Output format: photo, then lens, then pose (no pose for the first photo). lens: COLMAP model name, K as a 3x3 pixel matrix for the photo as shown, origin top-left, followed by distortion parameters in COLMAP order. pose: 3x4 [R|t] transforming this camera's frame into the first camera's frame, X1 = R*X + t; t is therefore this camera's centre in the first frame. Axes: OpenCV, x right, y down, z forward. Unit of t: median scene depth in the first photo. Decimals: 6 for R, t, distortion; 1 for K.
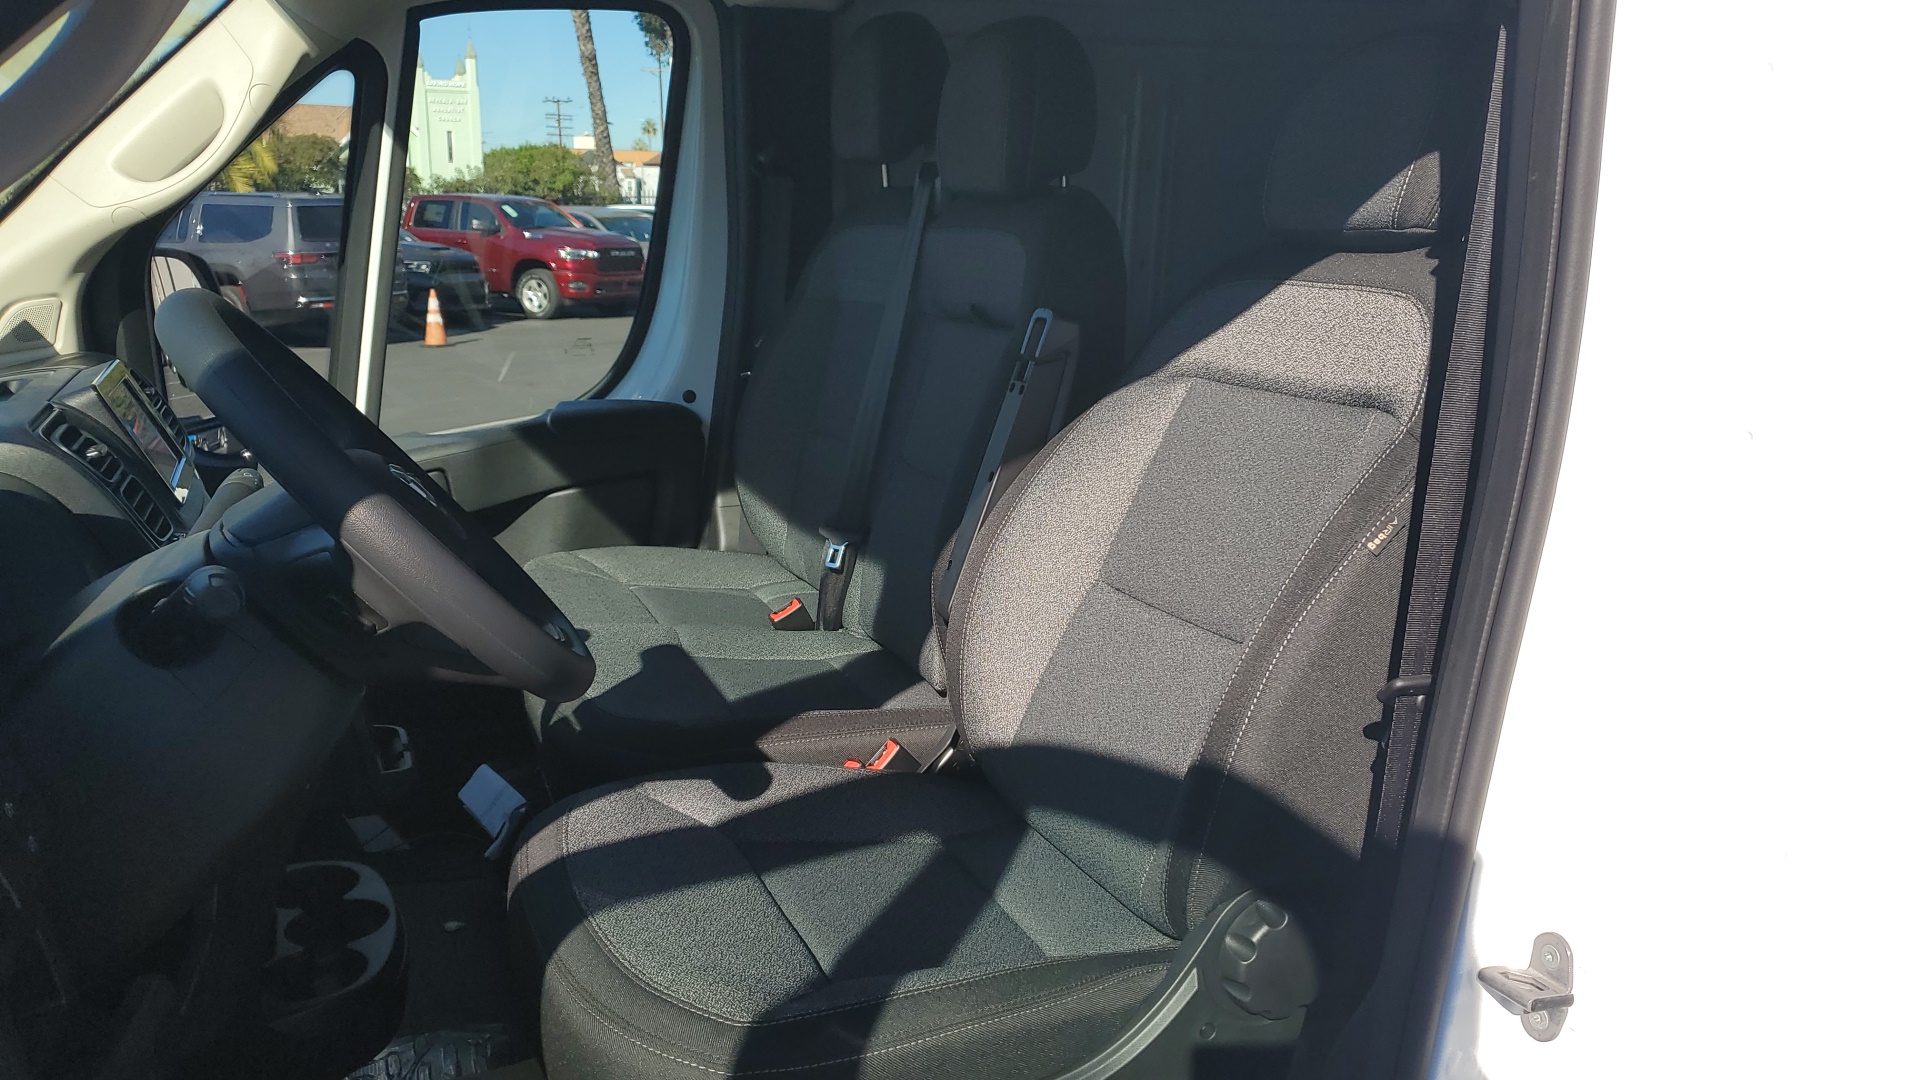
lens RADIAL K [[1510.9, 0, 978.5], [0, 1510.9, 549.3], [0, 0, 1]] dist [0.061387, -0.126753]
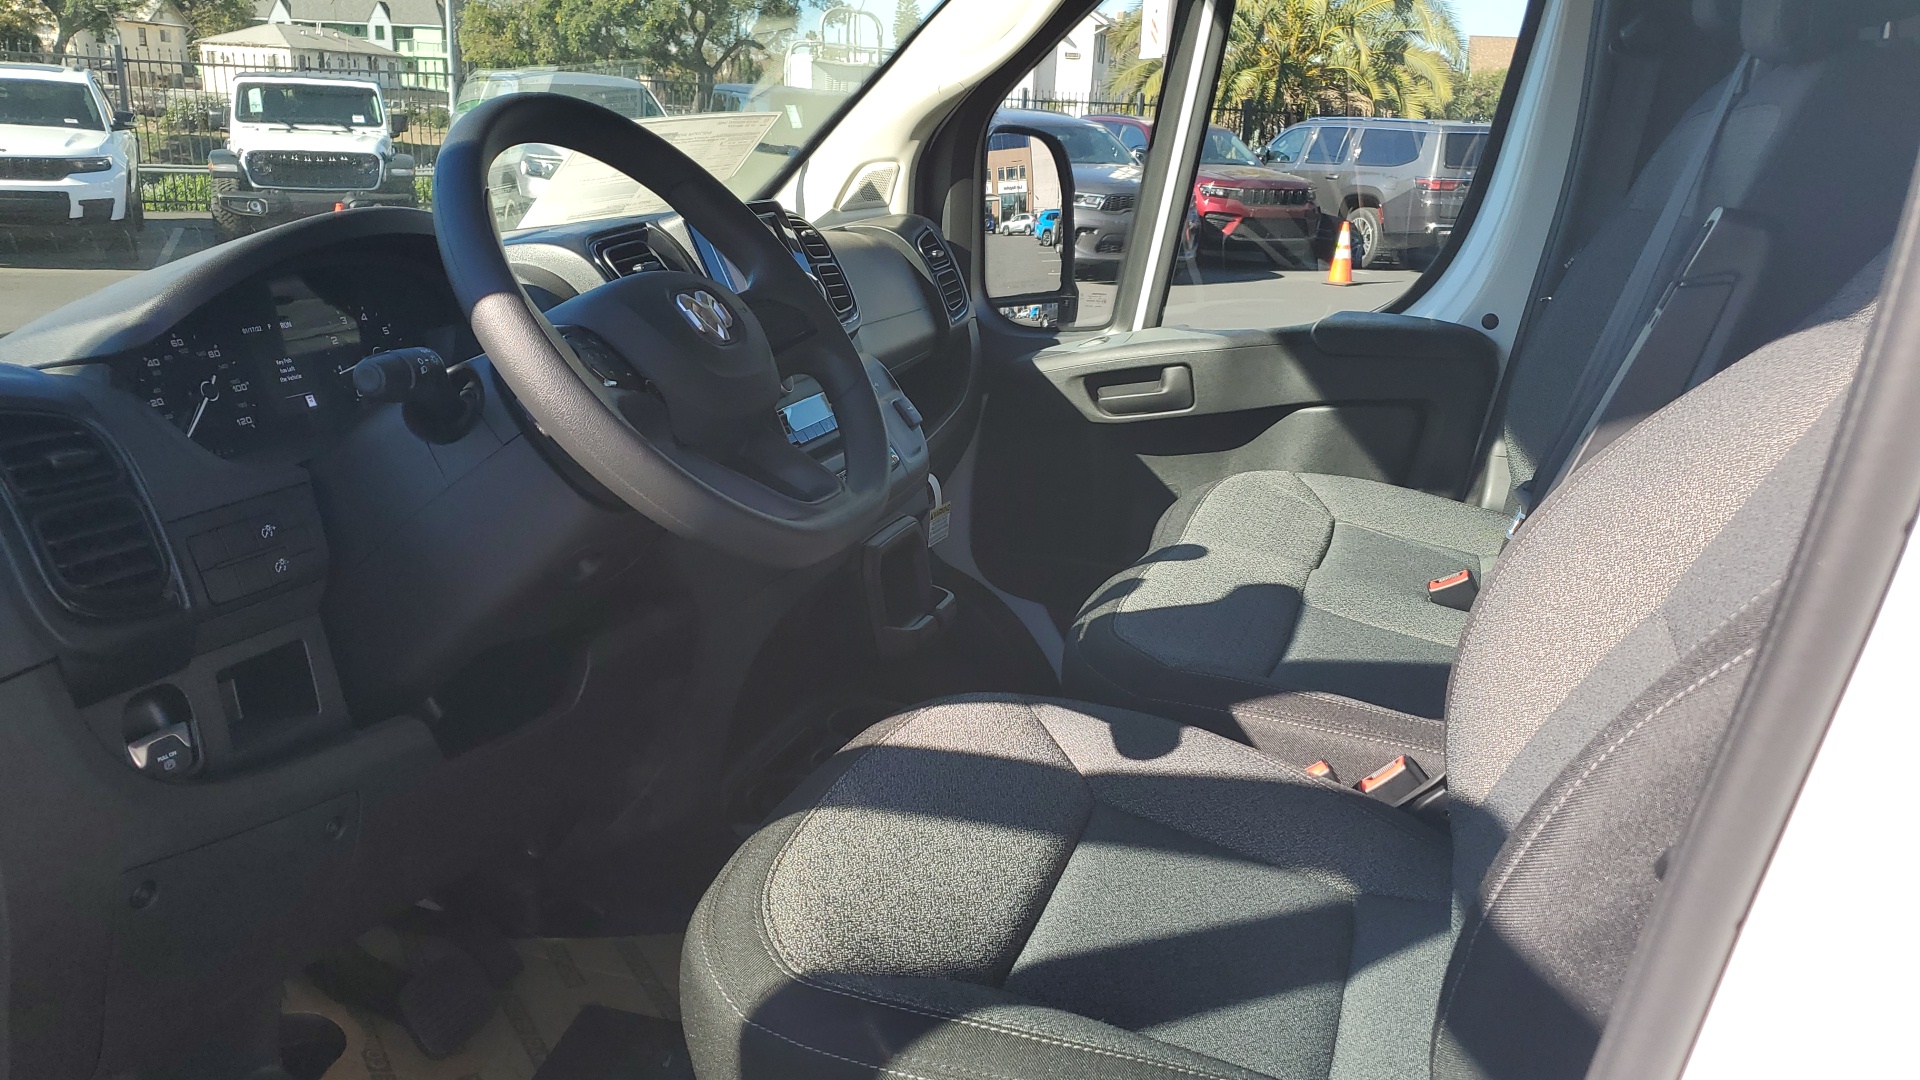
lens RADIAL K [[1510.9, 0, 978.5], [0, 1510.9, 549.3], [0, 0, 1]] dist [0.061387, -0.126753]
pose [[0.709251, 0.207697, -0.673666, 0.208616], [-0.185639, 0.976912, 0.105745, -0.013979], [0.680075, 0.050059, 0.731432, 0.200940]]
